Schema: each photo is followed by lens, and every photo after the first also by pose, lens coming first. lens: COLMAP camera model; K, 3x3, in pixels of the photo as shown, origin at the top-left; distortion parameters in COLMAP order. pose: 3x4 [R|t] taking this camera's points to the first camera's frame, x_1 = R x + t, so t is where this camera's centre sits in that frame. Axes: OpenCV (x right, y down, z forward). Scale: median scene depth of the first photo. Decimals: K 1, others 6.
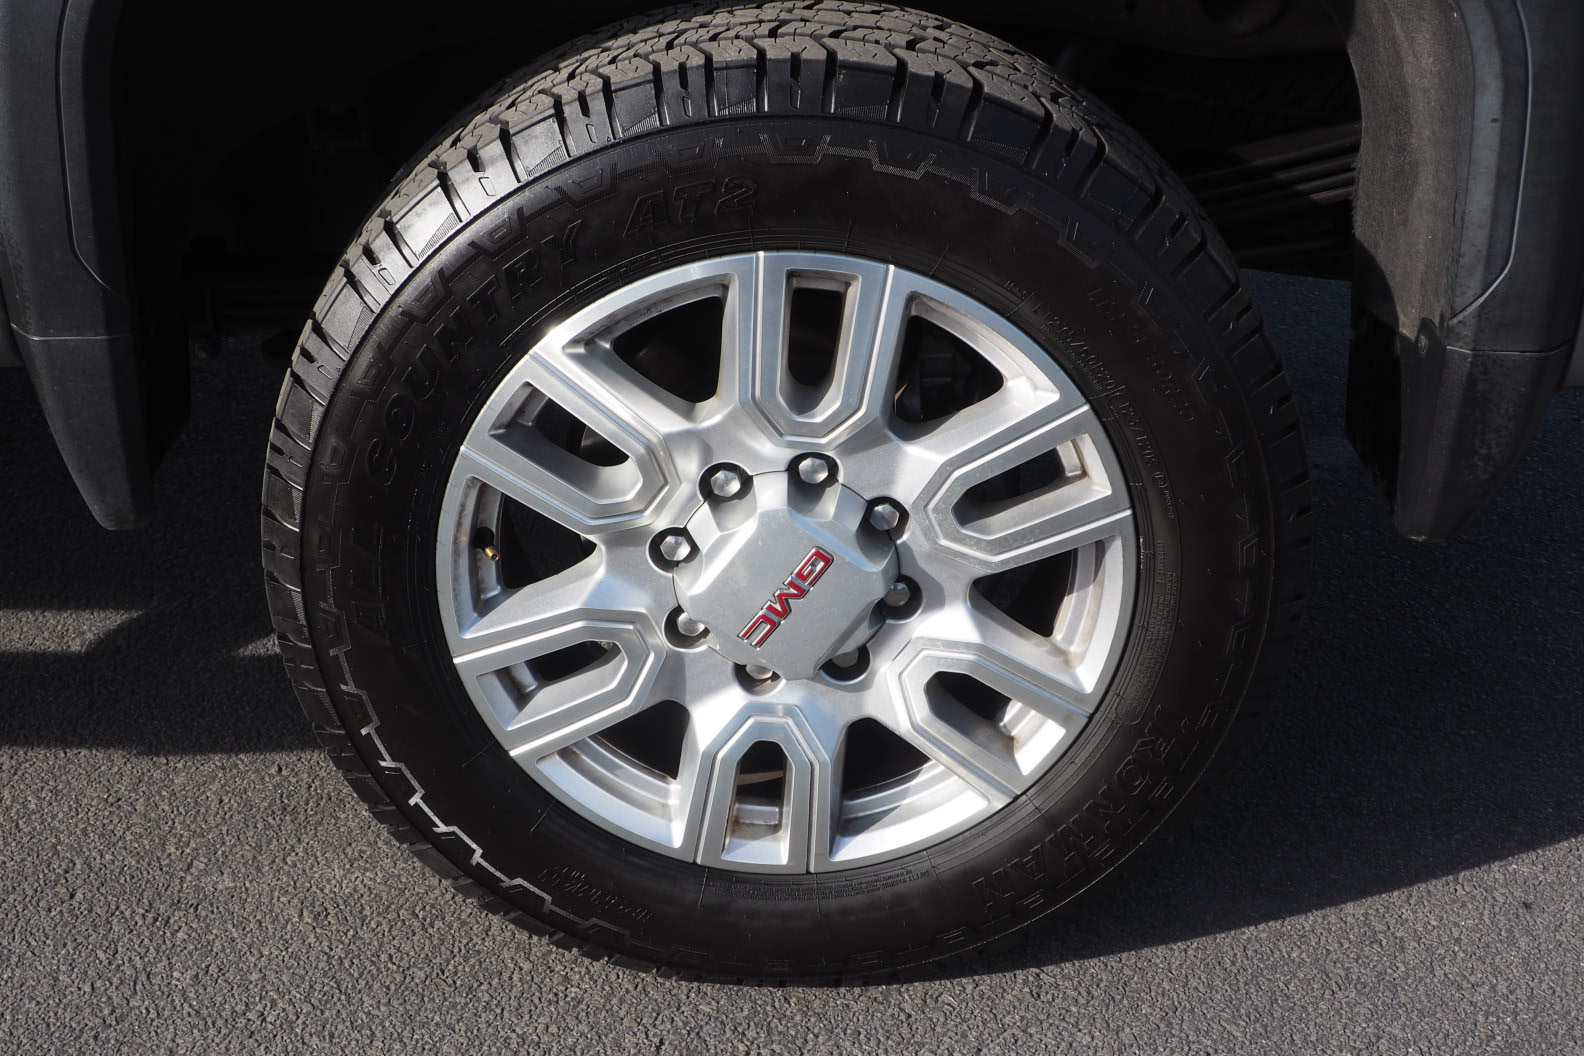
lens RADIAL K [[2002.6, 0, 790.0], [0, 2002.6, 527.5], [0, 0, 1]] dist [-0.097737, 0.000000]
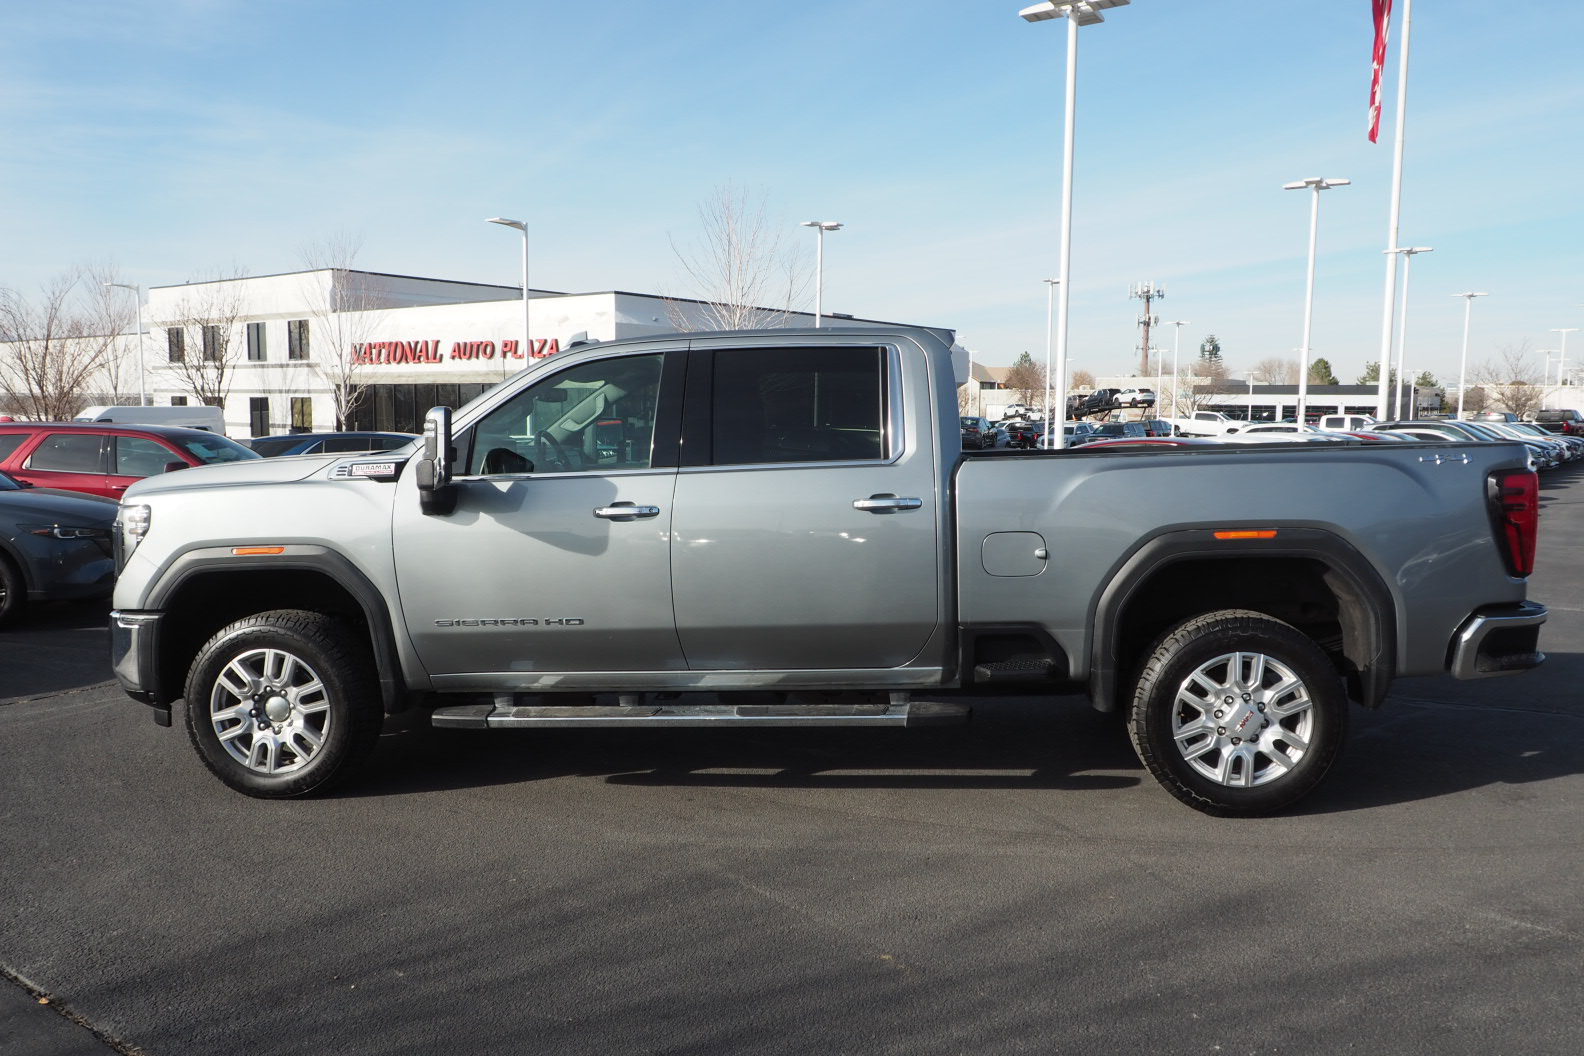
lens RADIAL K [[1151.5, 0, 789.8], [0, 1151.5, 520.2], [0, 0, 1]] dist [-0.010055, -0.008129]
pose [[0.997019, -0.019199, -0.074728, -0.919480], [-0.012758, 0.914191, -0.405082, 0.759693], [0.076093, 0.404828, 0.911221, -1.946602]]
